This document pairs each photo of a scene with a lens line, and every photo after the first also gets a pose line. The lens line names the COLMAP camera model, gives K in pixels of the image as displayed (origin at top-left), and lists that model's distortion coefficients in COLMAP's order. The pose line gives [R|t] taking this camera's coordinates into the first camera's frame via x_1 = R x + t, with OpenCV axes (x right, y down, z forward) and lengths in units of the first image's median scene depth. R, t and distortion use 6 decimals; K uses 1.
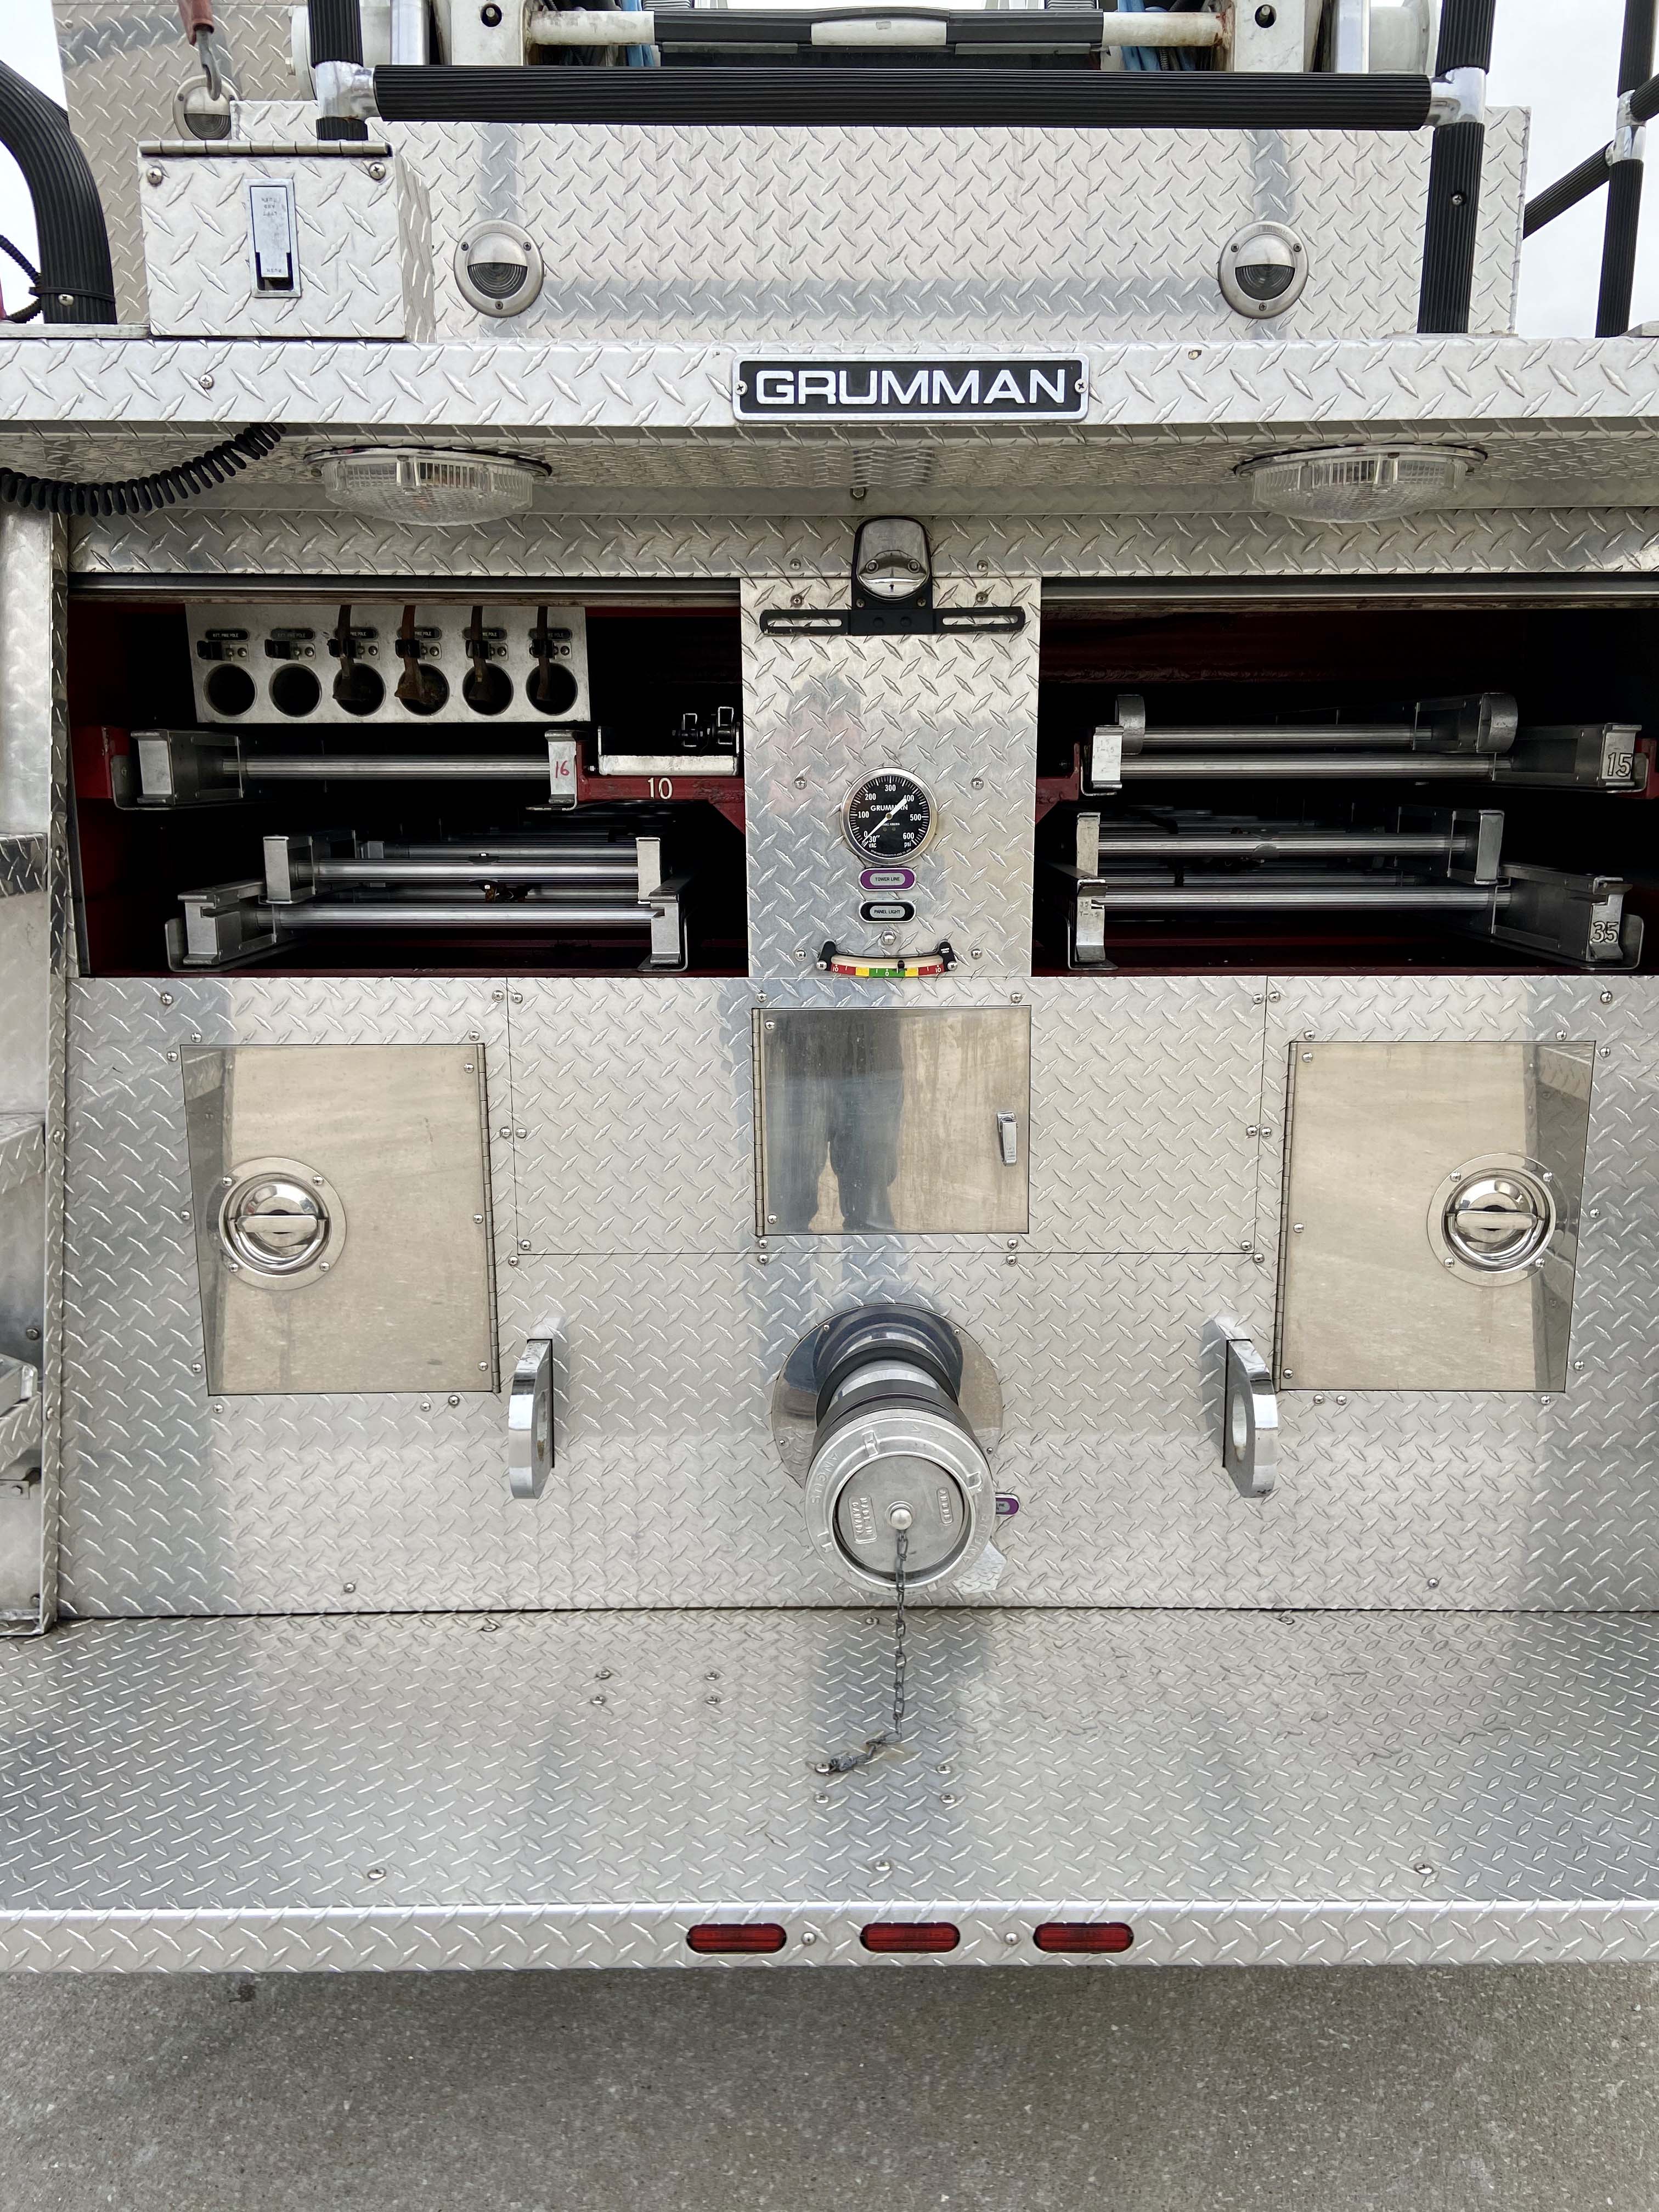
lens RADIAL K [[1710.4, 0, 857.8], [0, 1710.4, 1102.9], [0, 0, 1]] dist [0.112306, -0.143972]
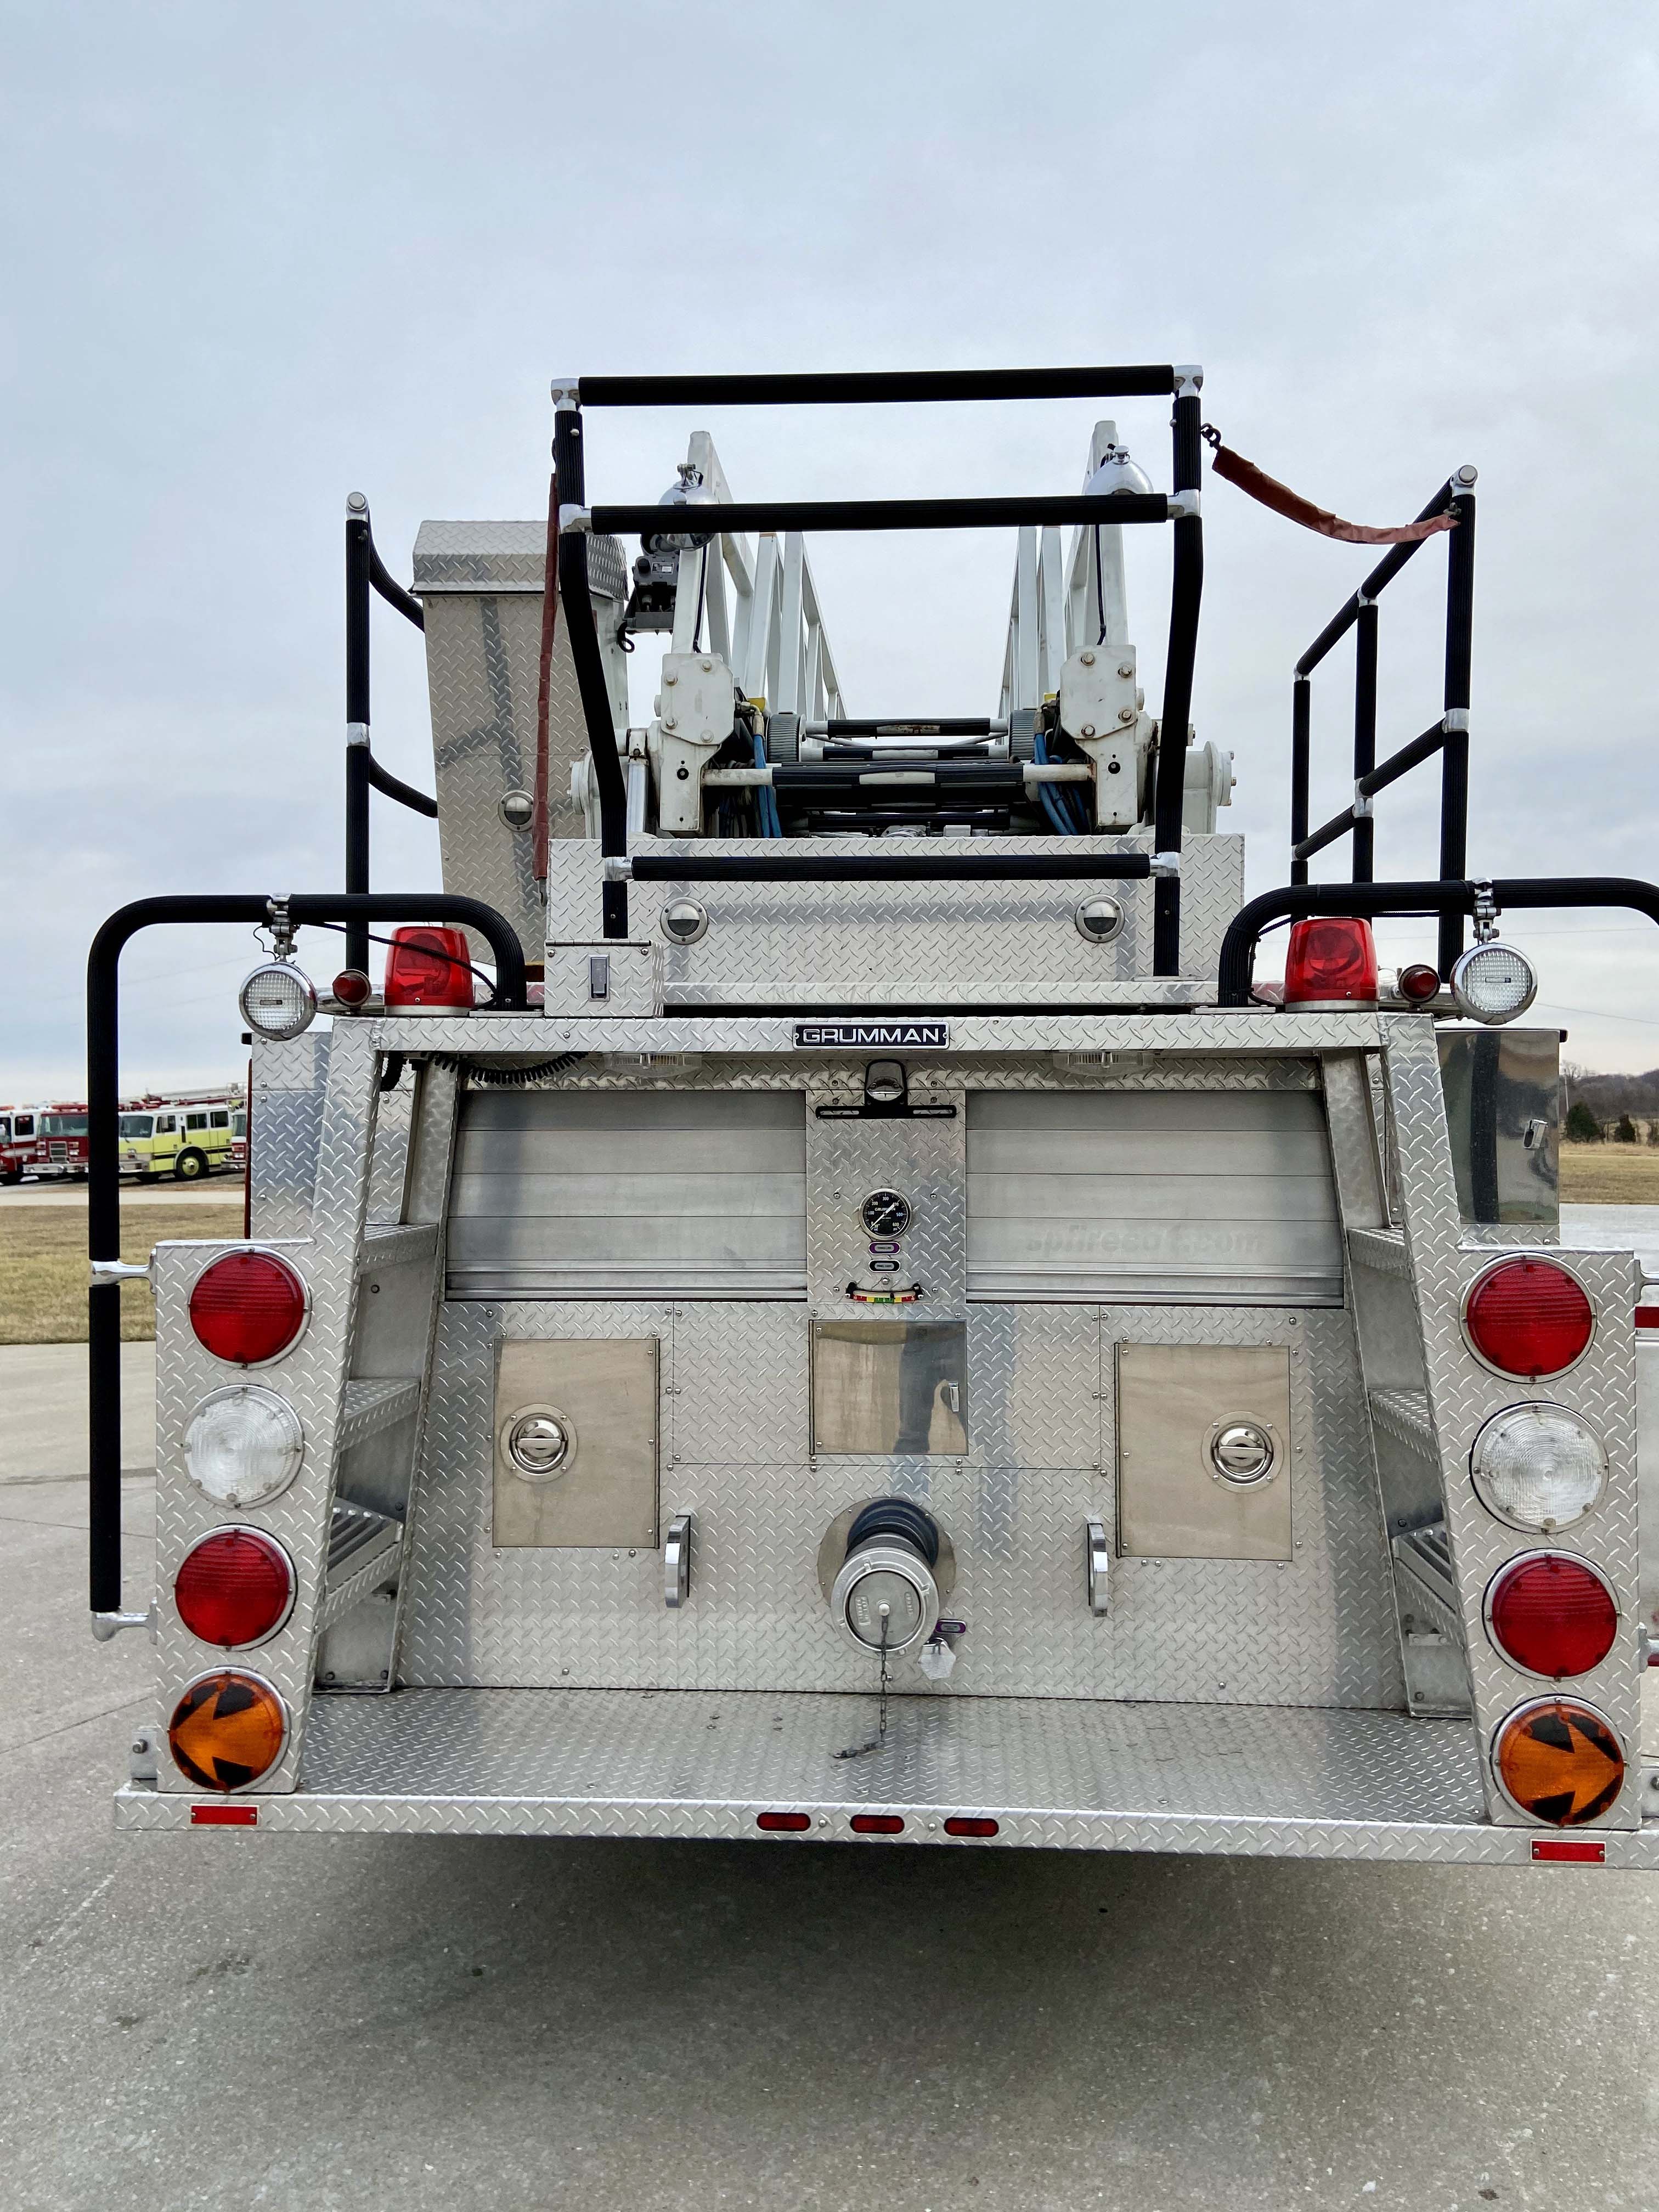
lens RADIAL K [[1679.3, 0, 829.5], [0, 1679.3, 1106.0], [0, 0, 1]] dist [0.154878, -0.230581]
pose [[0.996427, -0.000876, -0.084454, 0.105319], [-0.016747, 0.978044, -0.207726, 0.088582], [0.082782, 0.208398, 0.974534, -0.733664]]
